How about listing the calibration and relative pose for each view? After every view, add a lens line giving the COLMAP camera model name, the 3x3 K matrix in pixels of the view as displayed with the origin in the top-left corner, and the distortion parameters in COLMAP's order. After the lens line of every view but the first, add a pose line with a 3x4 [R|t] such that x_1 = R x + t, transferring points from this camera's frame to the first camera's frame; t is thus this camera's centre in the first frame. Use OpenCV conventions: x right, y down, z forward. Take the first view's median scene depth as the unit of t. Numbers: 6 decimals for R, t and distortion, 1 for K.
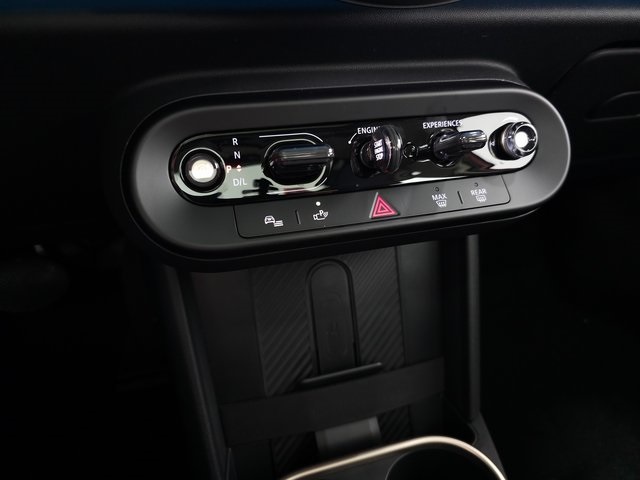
lens RADIAL K [[443.4, 0, 320.0], [0, 443.4, 240.0], [0, 0, 1]] dist [0.054911, -0.064837]
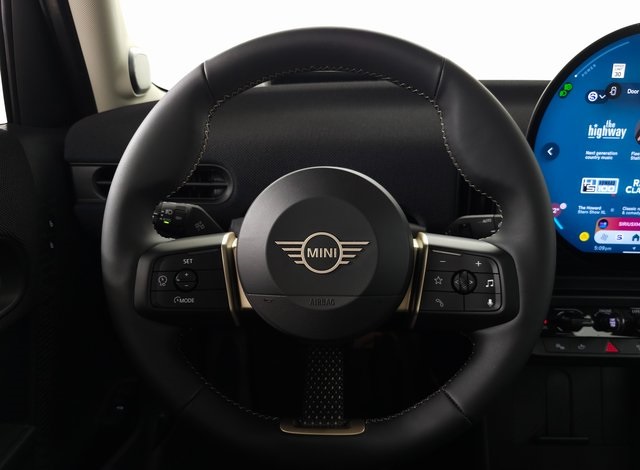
lens RADIAL K [[459.2, 0, 320.0], [0, 459.2, 235.0], [0, 0, 1]] dist [-0.003110, -0.002743]
pose [[0.960583, 0.098042, -0.260131, -0.467254], [-0.152282, 0.968437, -0.197332, 0.035827], [0.232574, 0.229167, 0.945194, -1.054367]]
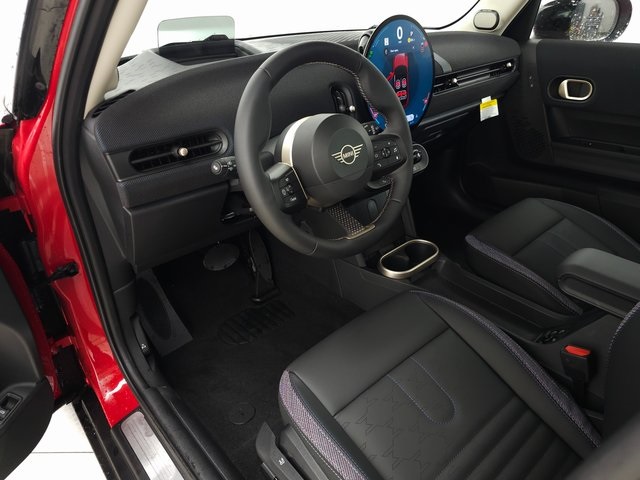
lens RADIAL K [[443.4, 0, 320.0], [0, 443.4, 240.0], [0, 0, 1]] dist [0.054911, -0.064837]
pose [[0.884383, -0.247339, 0.395840, -1.723683], [0.261050, 0.965122, 0.019815, 0.185224], [-0.386935, 0.085810, 0.918106, -1.923713]]
